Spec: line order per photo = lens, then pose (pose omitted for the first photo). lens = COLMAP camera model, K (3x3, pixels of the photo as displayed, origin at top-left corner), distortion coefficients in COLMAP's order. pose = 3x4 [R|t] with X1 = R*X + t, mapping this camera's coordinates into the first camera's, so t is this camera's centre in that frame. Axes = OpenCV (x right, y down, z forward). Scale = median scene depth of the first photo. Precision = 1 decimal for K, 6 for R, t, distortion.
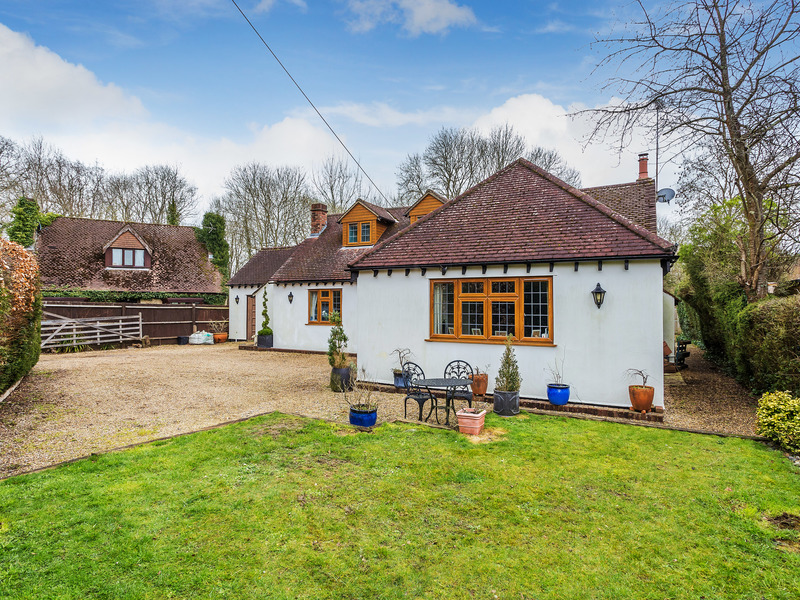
lens RADIAL K [[438.9, 0, 400.0], [0, 438.9, 300.0], [0, 0, 1]] dist [-0.001140, -0.000709]
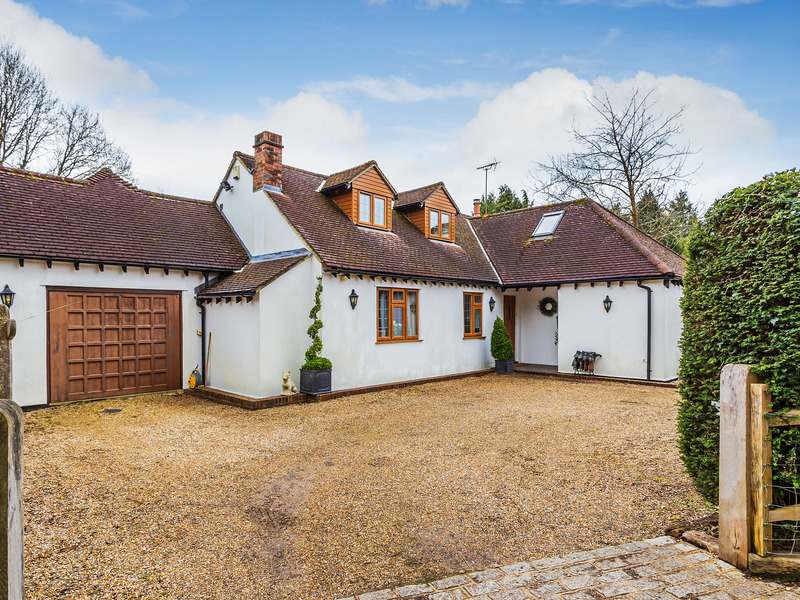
lens RADIAL K [[438.9, 0, 400.0], [0, 438.9, 300.0], [0, 0, 1]] dist [-0.001140, -0.000709]
pose [[0.321989, 0.016301, 0.946603, -0.782293], [-0.008627, 0.999861, -0.014283, 0.003107], [-0.946704, -0.003568, 0.322085, 0.763402]]
